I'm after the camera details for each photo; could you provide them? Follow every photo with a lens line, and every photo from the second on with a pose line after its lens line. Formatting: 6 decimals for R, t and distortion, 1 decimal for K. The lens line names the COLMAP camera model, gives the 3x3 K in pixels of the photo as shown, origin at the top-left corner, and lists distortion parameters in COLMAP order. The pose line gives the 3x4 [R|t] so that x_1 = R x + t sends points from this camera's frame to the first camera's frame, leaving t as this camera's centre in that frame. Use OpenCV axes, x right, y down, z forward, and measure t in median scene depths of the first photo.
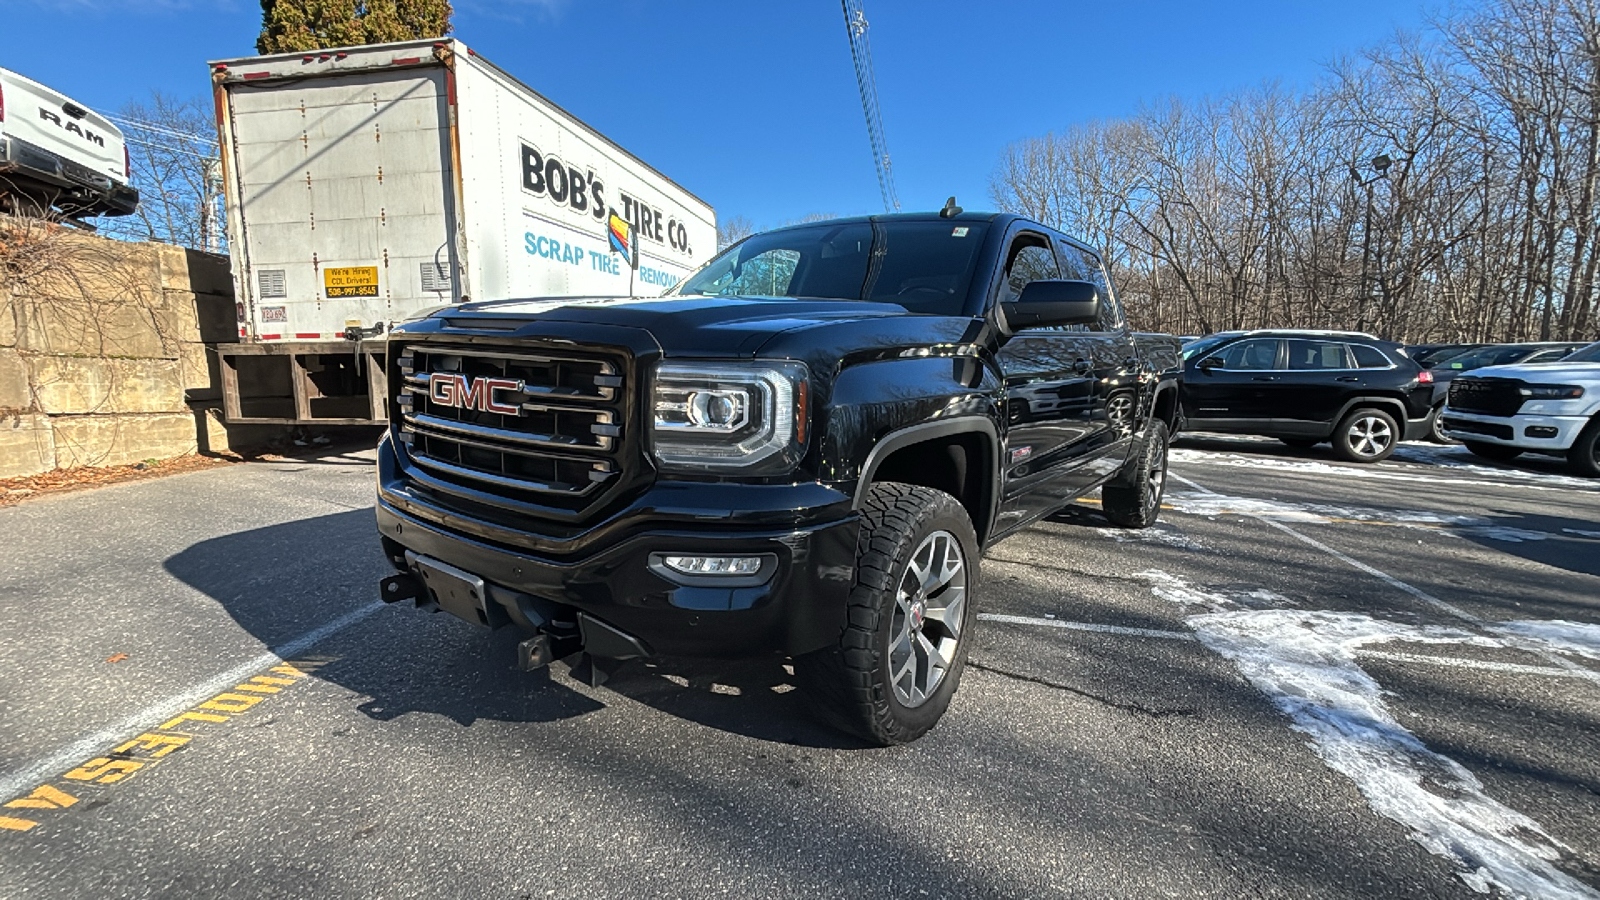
lens RADIAL K [[735.5, 0, 800.0], [0, 735.5, 450.0], [0, 0, 1]] dist [0.002333, -0.007447]
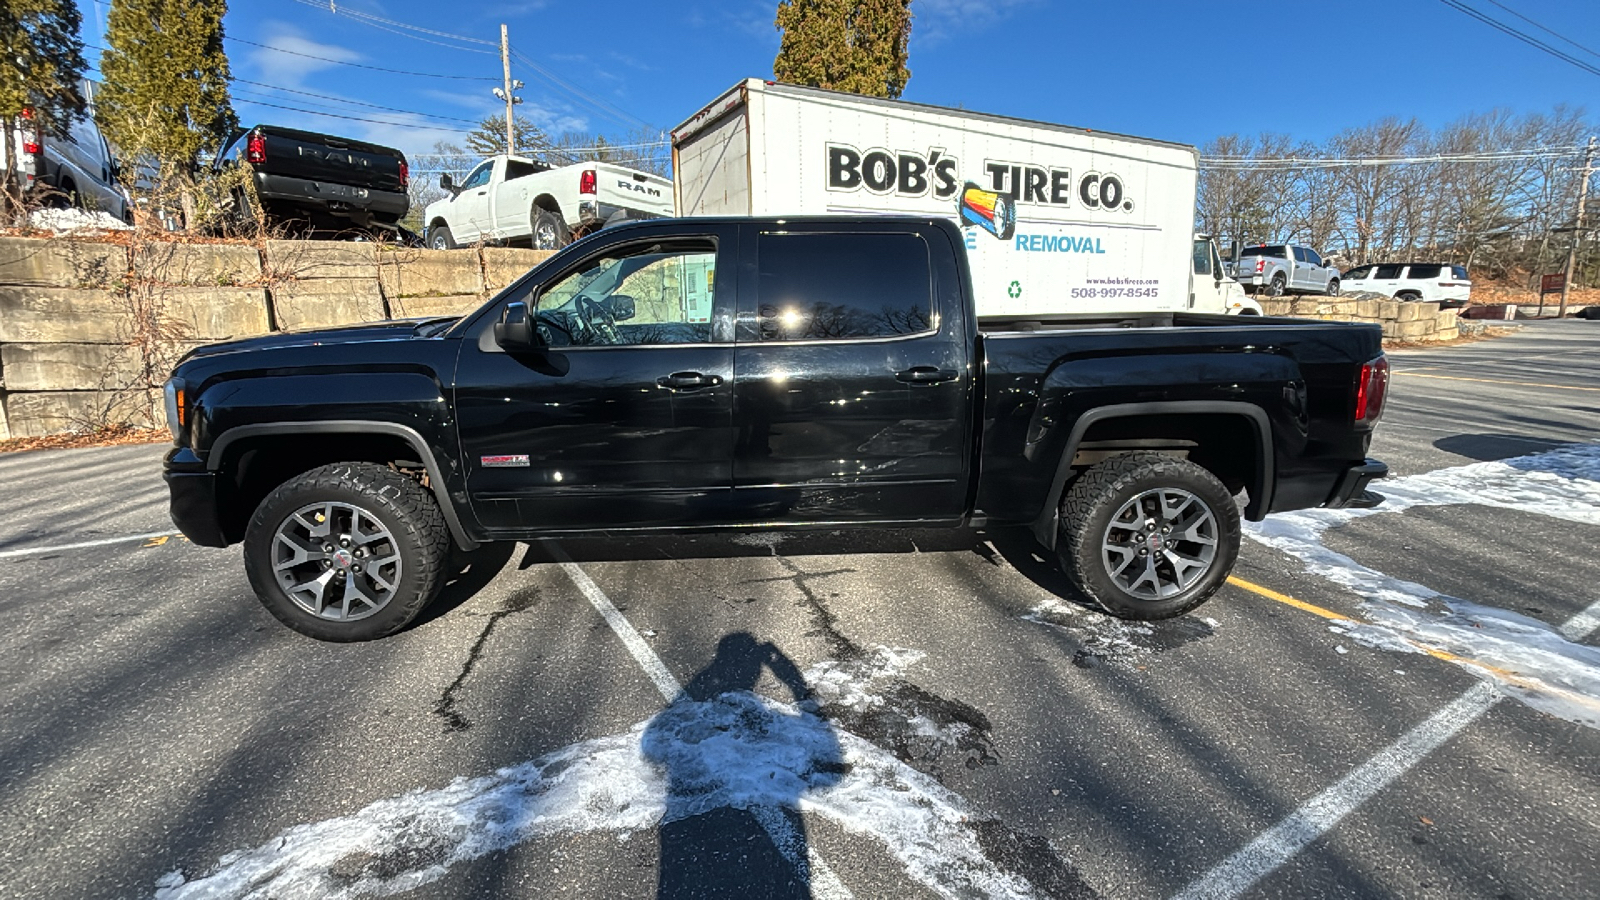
lens RADIAL K [[735.5, 0, 800.0], [0, 735.5, 450.0], [0, 0, 1]] dist [0.002333, -0.007447]
pose [[0.627713, 0.132822, -0.767030, 0.518883], [-0.086173, 0.991136, 0.101108, -0.059568], [0.773660, 0.002631, 0.633595, 0.230709]]
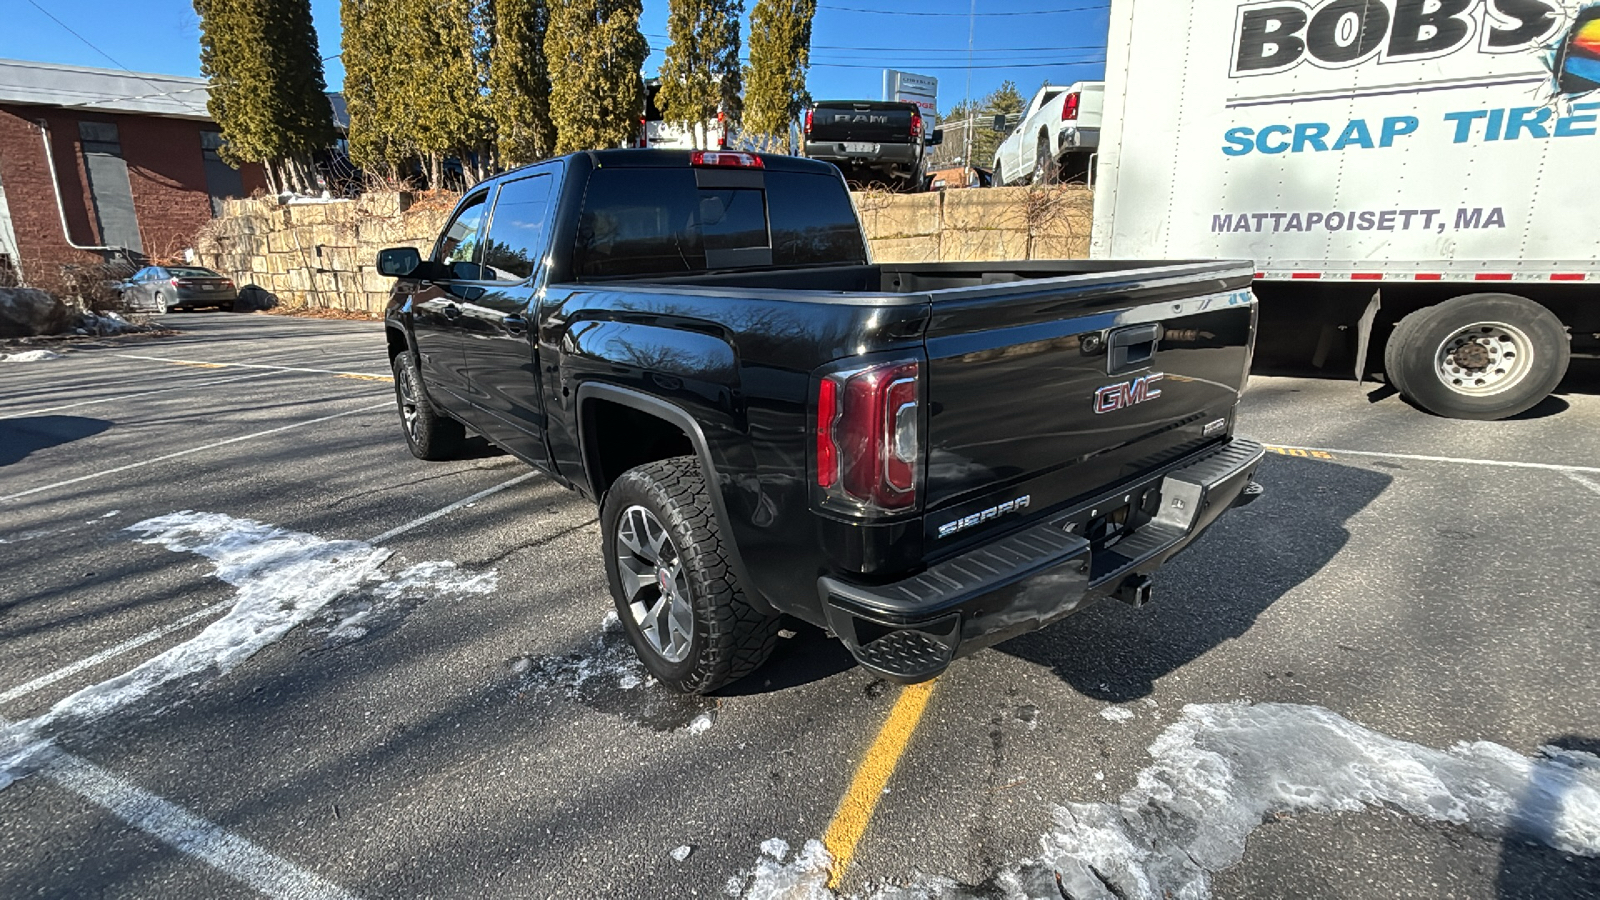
lens RADIAL K [[744.3, 0, 798.2], [0, 744.3, 446.2], [0, 0, 1]] dist [-0.001474, 0.000657]
pose [[-0.285479, 0.233681, -0.929460, 0.592483], [-0.120561, 0.953358, 0.276719, -0.131129], [0.950772, 0.191054, -0.243991, 0.801595]]
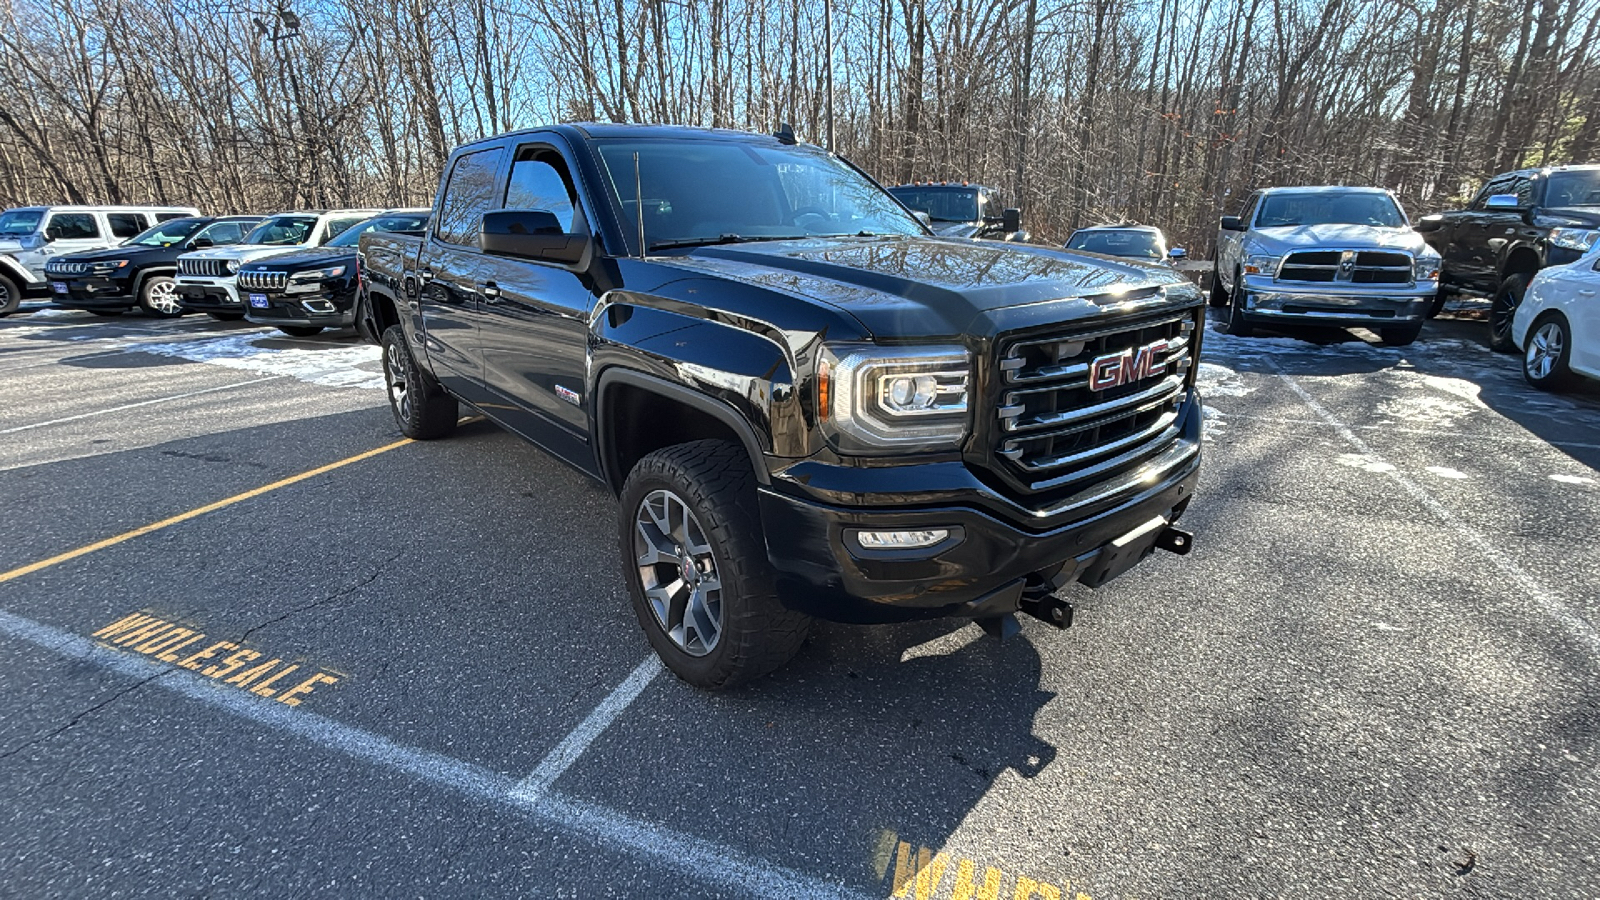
lens RADIAL K [[724.5, 0, 794.7], [0, 724.5, 456.9], [0, 0, 1]] dist [0.000933, -0.000274]
pose [[0.254565, -0.338830, 0.905754, -0.394990], [0.156728, 0.938683, 0.307100, -0.088353], [-0.954271, 0.063780, 0.292060, 0.302174]]
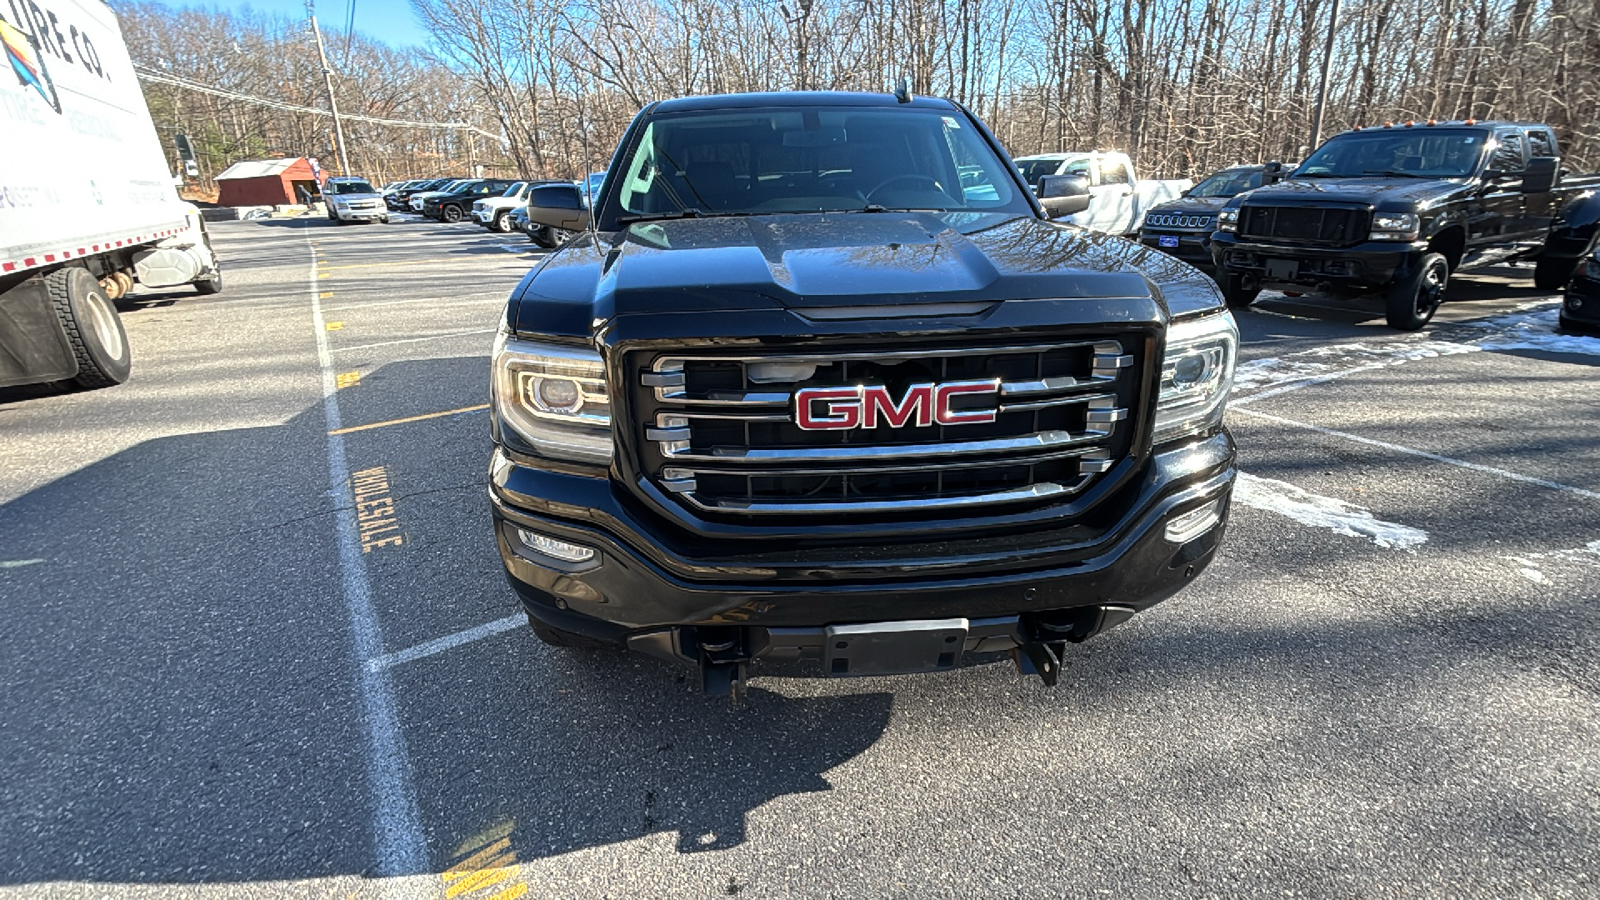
lens RADIAL K [[724.5, 0, 794.7], [0, 724.5, 456.9], [0, 0, 1]] dist [0.000933, -0.000274]
pose [[0.763331, -0.276968, 0.583621, -0.252522], [0.139179, 0.952721, 0.270097, -0.062842], [-0.630836, -0.124946, 0.765790, 0.128465]]
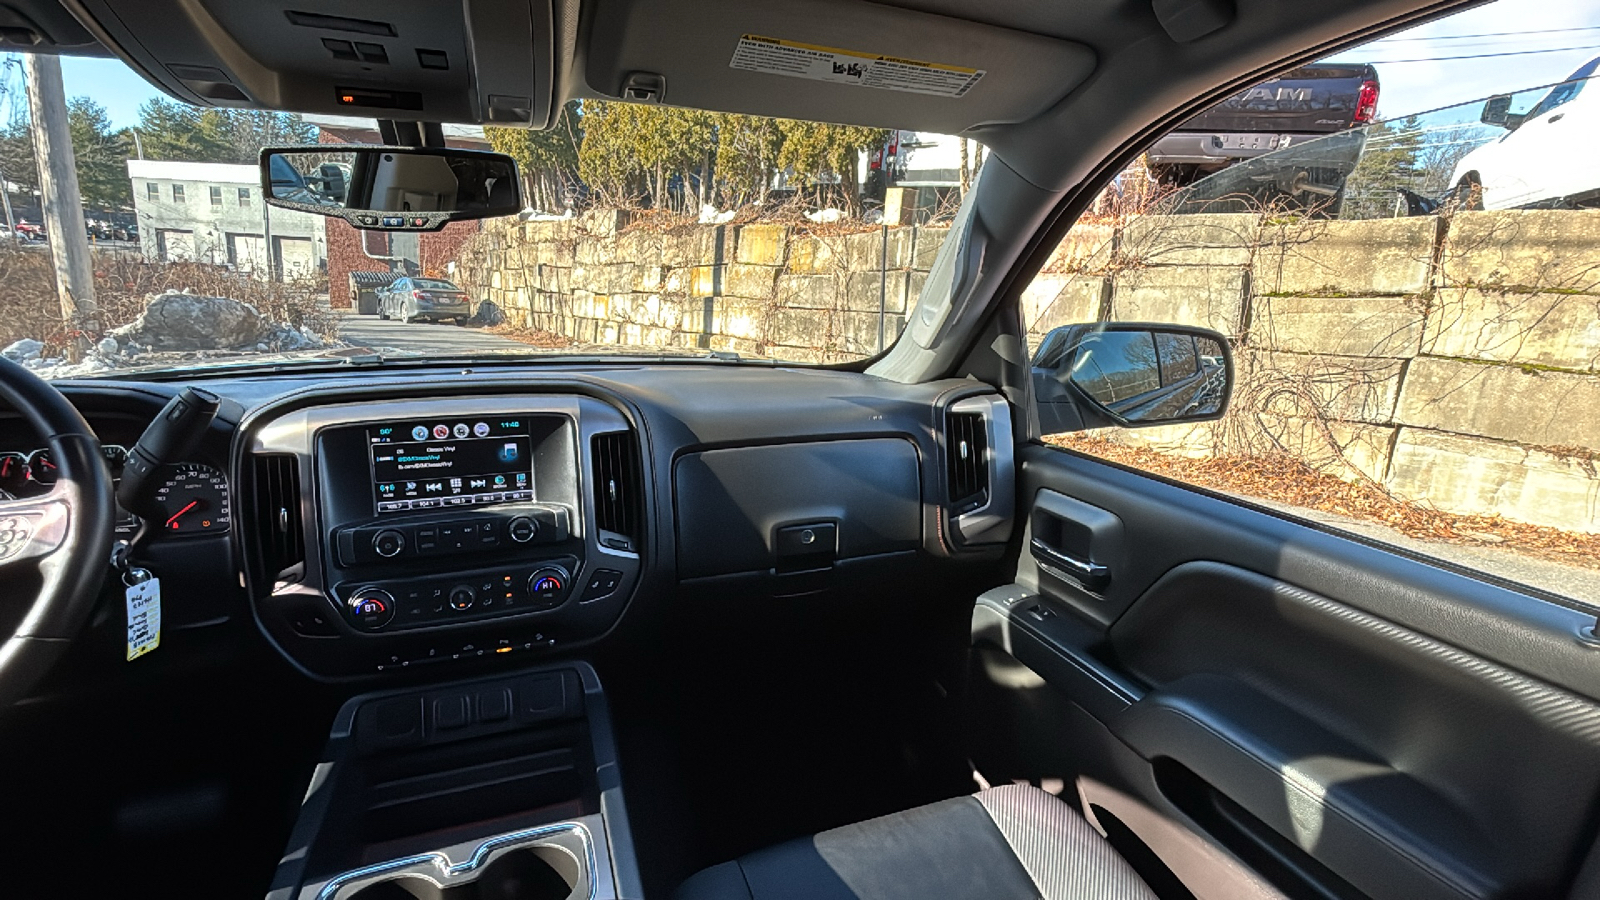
lens RADIAL K [[732.1, 0, 800.0], [0, 732.1, 450.0], [0, 0, 1]] dist [0.009419, -0.008170]
pose [[-0.559398, 0.150680, -0.815089, 0.077898], [-0.157603, 0.946066, 0.283056, -0.119152], [0.813779, 0.286802, -0.505479, 0.537711]]
